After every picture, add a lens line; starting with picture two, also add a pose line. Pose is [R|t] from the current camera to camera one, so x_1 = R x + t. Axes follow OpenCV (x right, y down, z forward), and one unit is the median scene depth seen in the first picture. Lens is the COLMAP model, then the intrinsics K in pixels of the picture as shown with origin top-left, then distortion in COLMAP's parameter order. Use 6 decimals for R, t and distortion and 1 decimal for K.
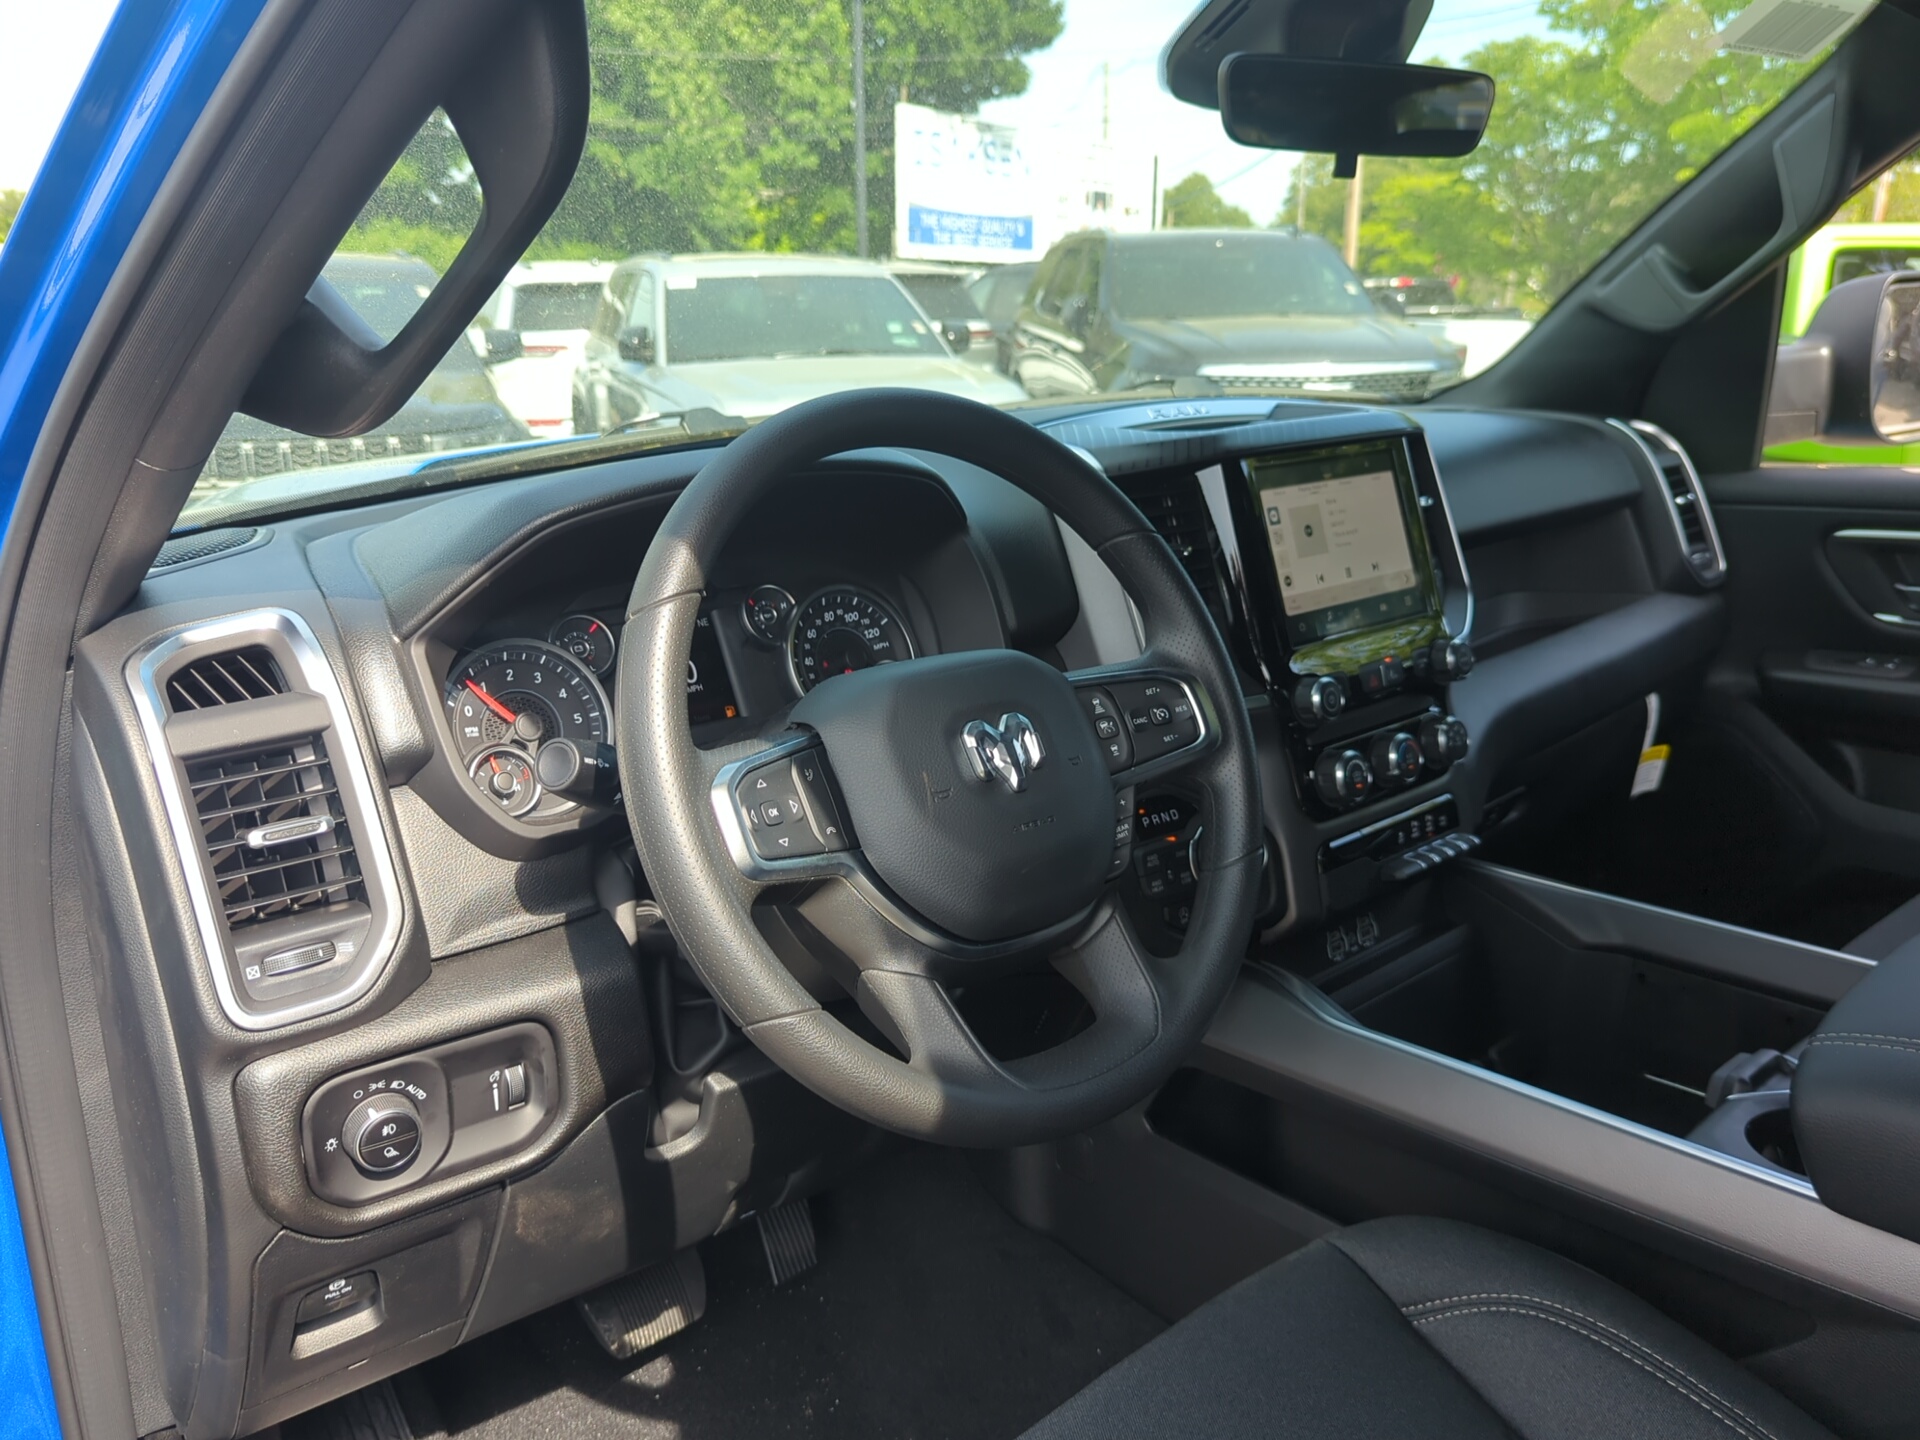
lens RADIAL K [[1569.3, 0, 986.2], [0, 1569.3, 686.0], [0, 0, 1]] dist [0.058821, -0.057618]
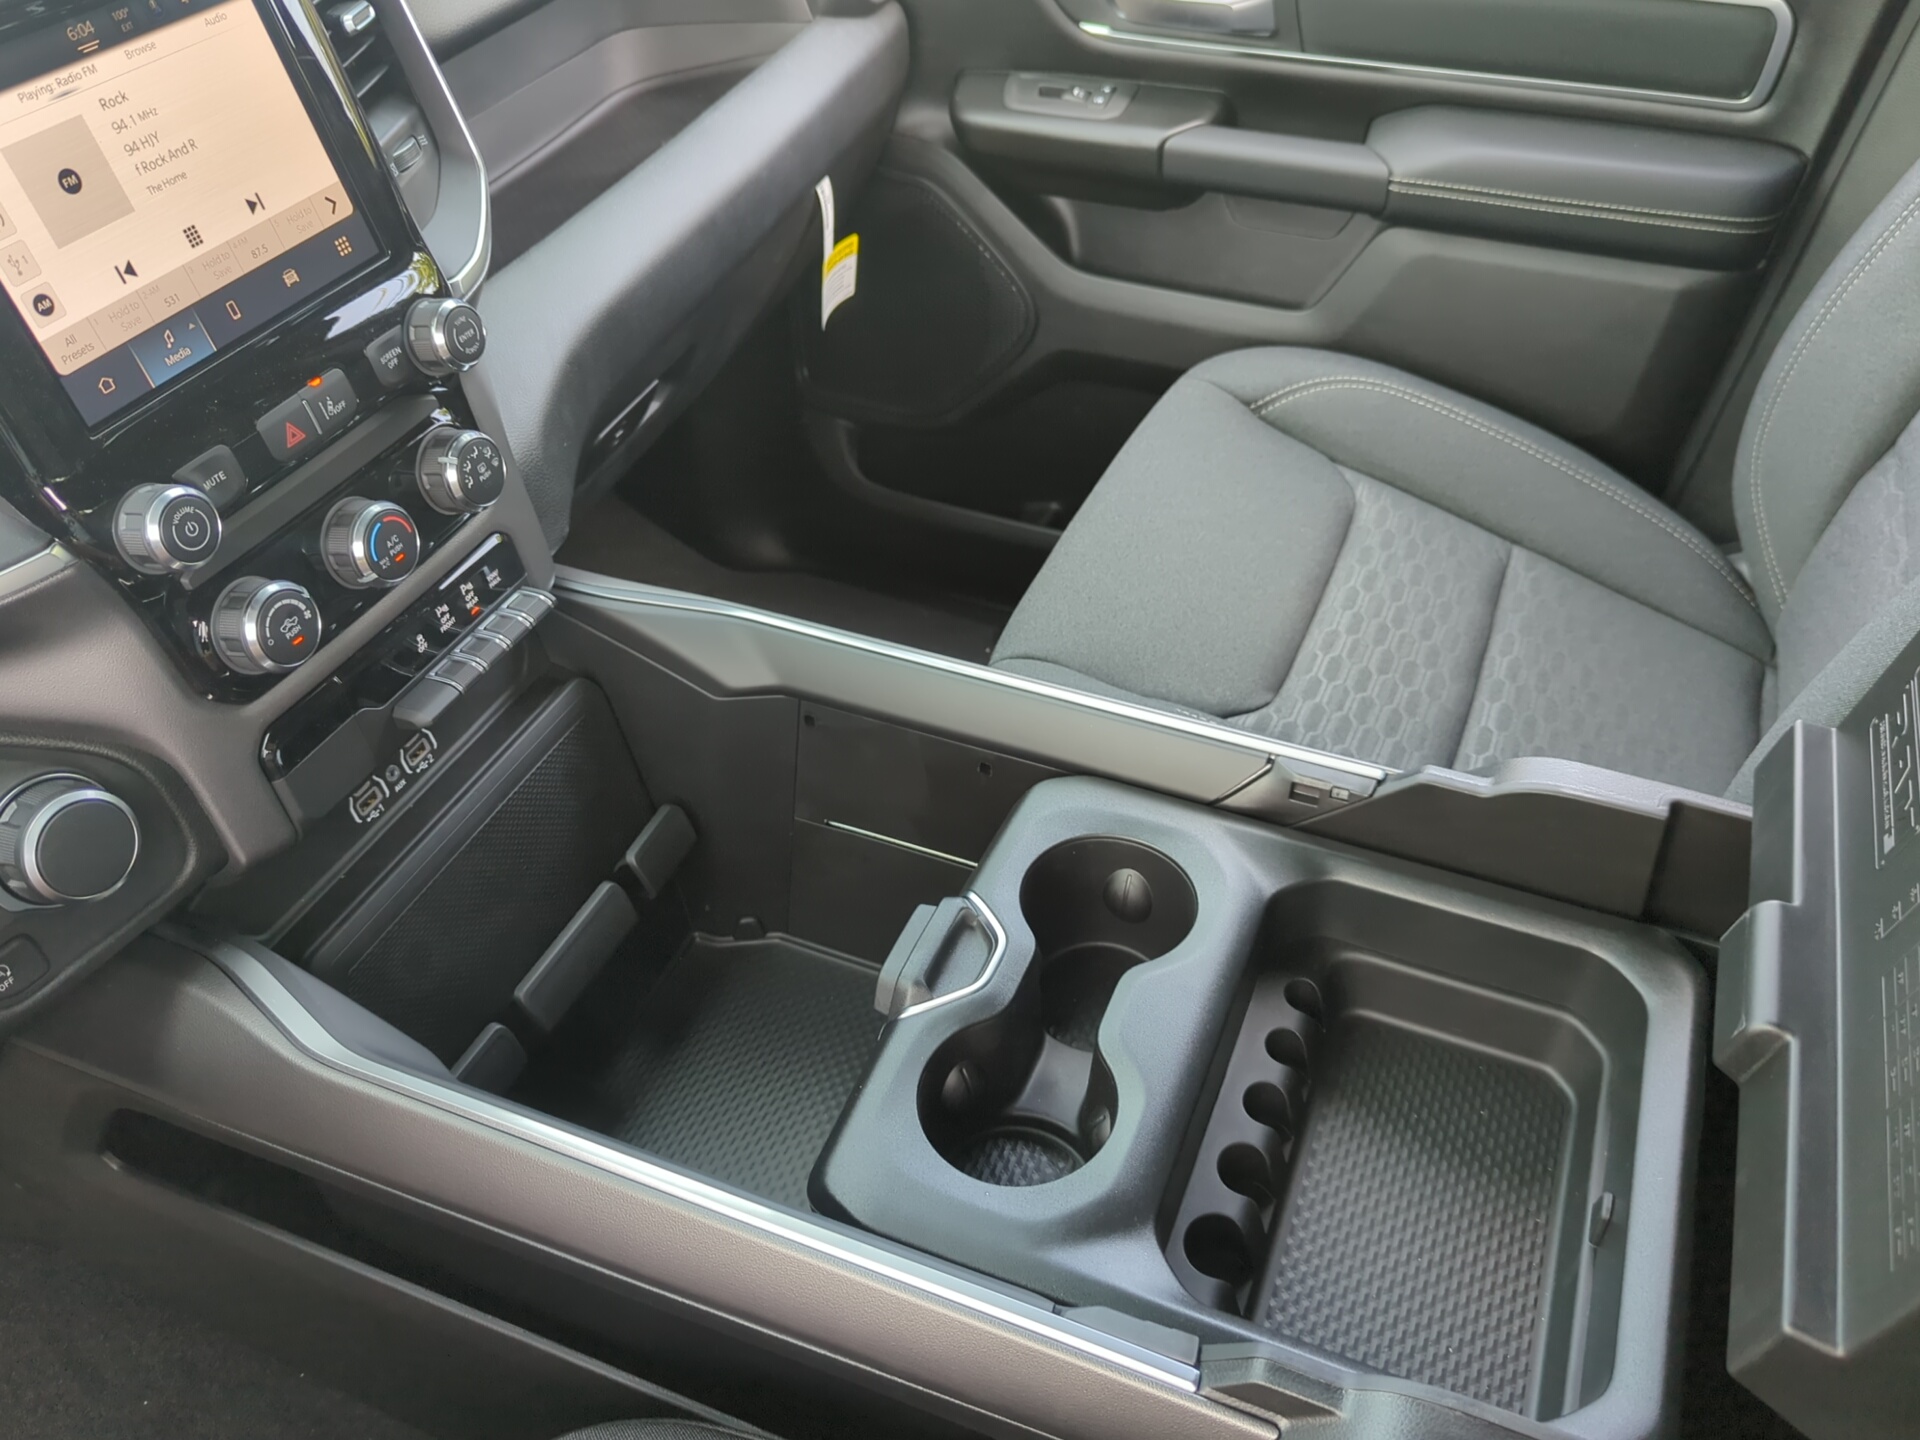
lens RADIAL K [[1569.3, 0, 972.5], [0, 1569.3, 689.2], [0, 0, 1]] dist [0.058821, -0.057618]
pose [[0.906537, -0.249201, 0.340719, 0.268151], [0.071934, 0.886542, 0.457022, -0.176625], [-0.415952, -0.389798, 0.821609, 0.421621]]
